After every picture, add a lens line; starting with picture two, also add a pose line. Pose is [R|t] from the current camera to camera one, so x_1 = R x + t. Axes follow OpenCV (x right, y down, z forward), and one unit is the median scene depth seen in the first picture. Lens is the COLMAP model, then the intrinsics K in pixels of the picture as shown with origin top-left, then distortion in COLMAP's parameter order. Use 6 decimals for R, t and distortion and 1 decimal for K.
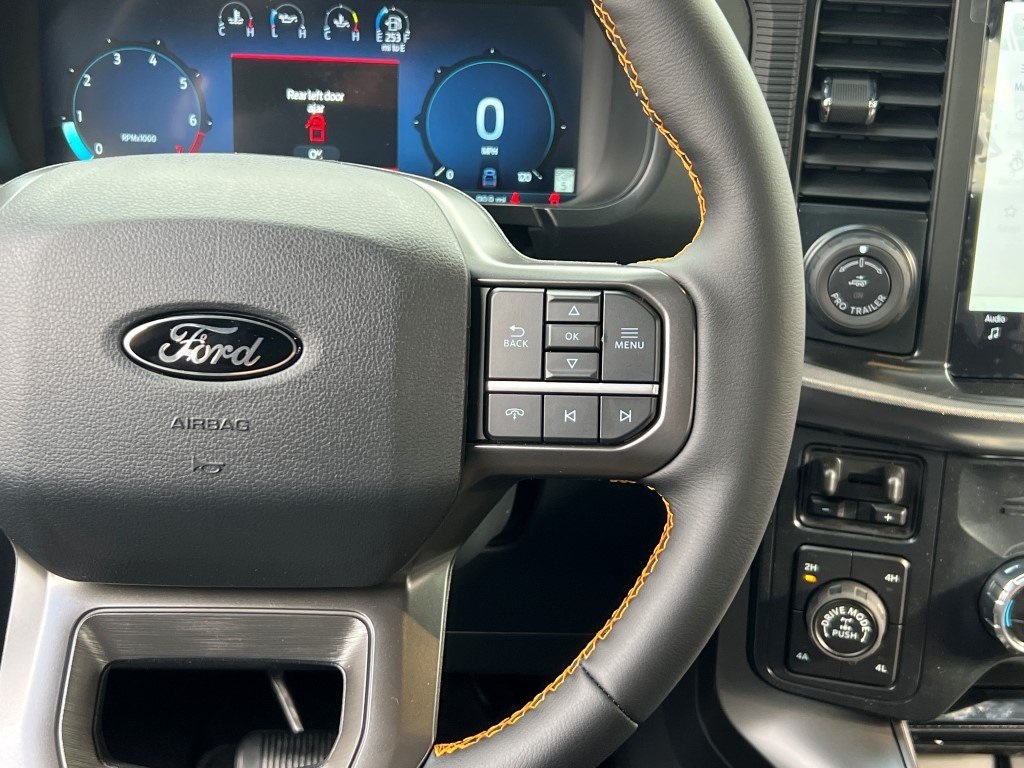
lens RADIAL K [[1277.2, 0, 512.0], [0, 1277.2, 384.0], [0, 0, 1]] dist [0.179521, -0.571755]
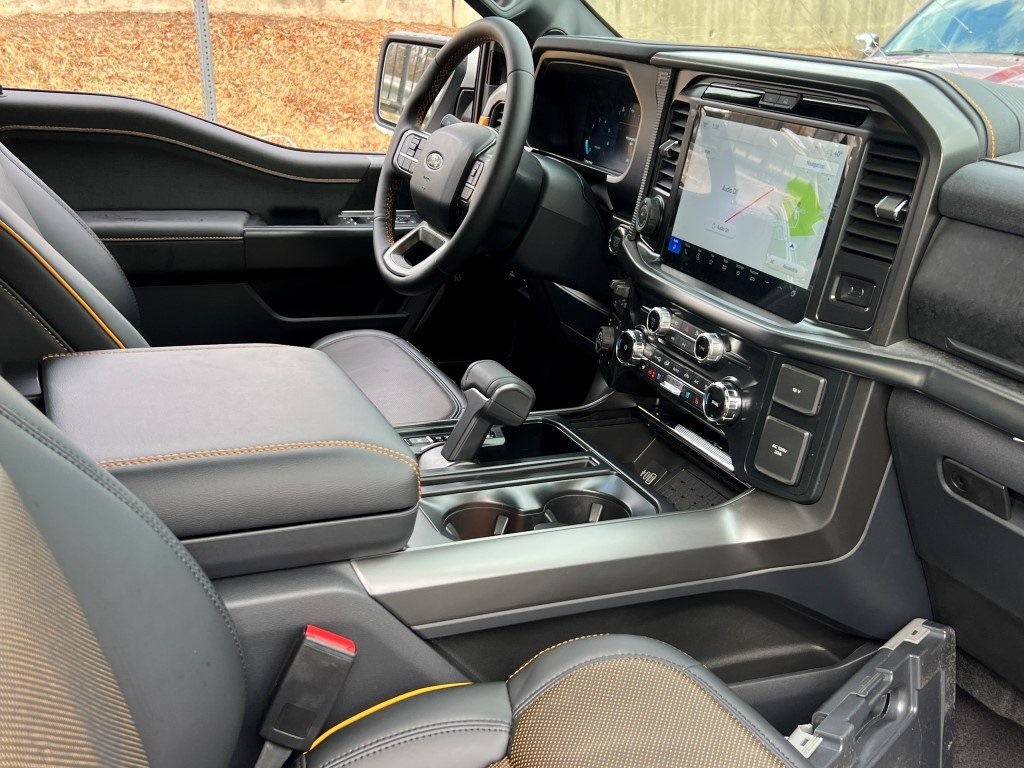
lens RADIAL K [[1030.5, 0, 512.0], [0, 1030.5, 384.0], [0, 0, 1]] dist [0.130190, -0.013498]
pose [[0.386248, 0.302901, -0.871242, 2.105951], [-0.380251, 0.912837, 0.148786, 0.024543], [0.840370, 0.273823, 0.467760, -0.126950]]
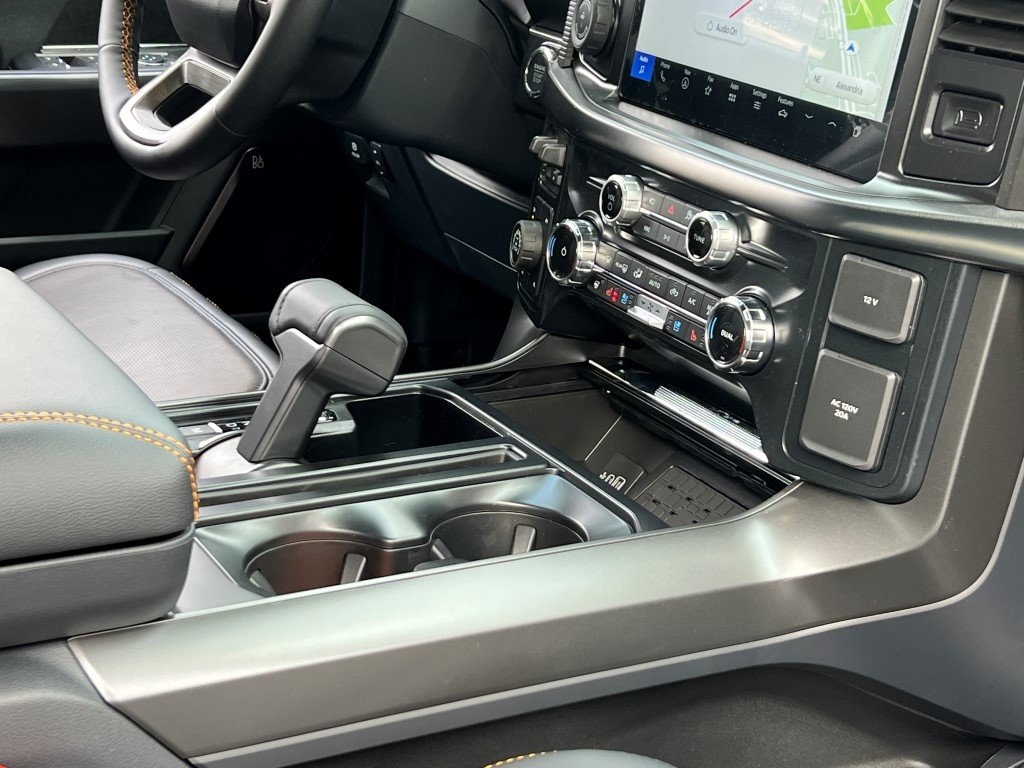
lens RADIAL K [[1724.2, 0, 512.0], [0, 1724.2, 384.0], [0, 0, 1]] dist [0.258728, -0.951280]
pose [[0.470646, 0.284541, -0.835182, 2.010099], [-0.354656, 0.927746, 0.116219, 0.109649], [0.807906, 0.241504, 0.537554, -0.045512]]
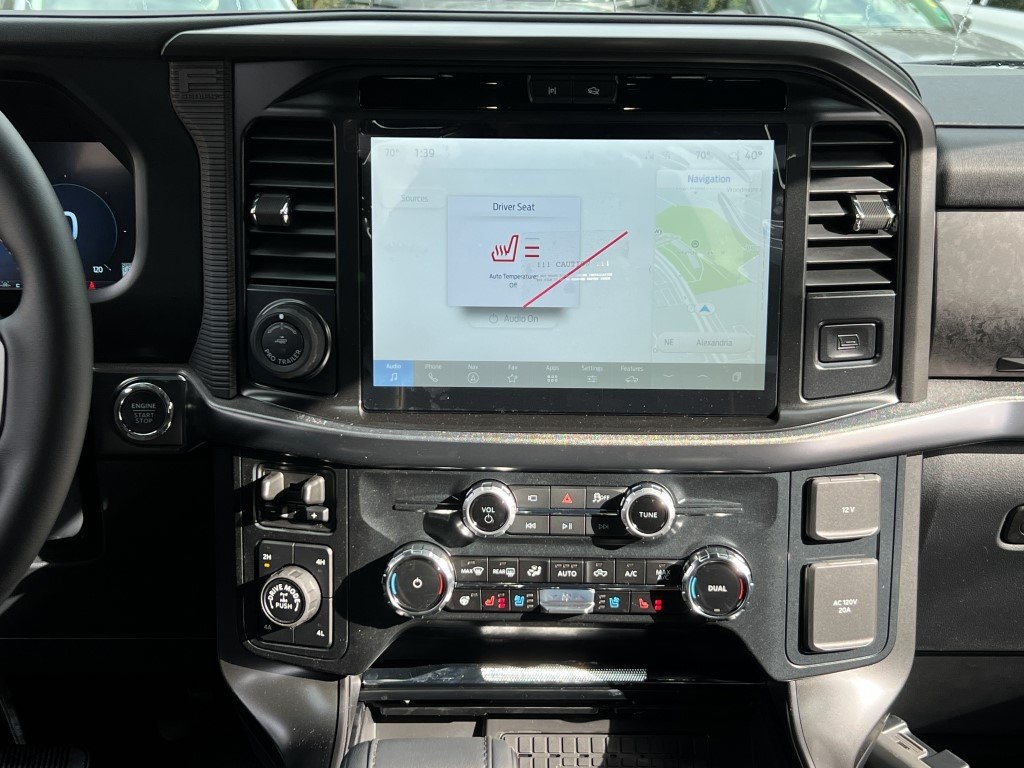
lens RADIAL K [[1346.4, 0, 512.0], [0, 1346.4, 384.0], [0, 0, 1]] dist [0.236080, -0.878448]
pose [[0.999149, -0.021686, -0.035081, 0.553958], [0.018706, 0.996360, -0.083162, 0.088962], [0.036756, 0.082435, 0.995918, -0.405910]]
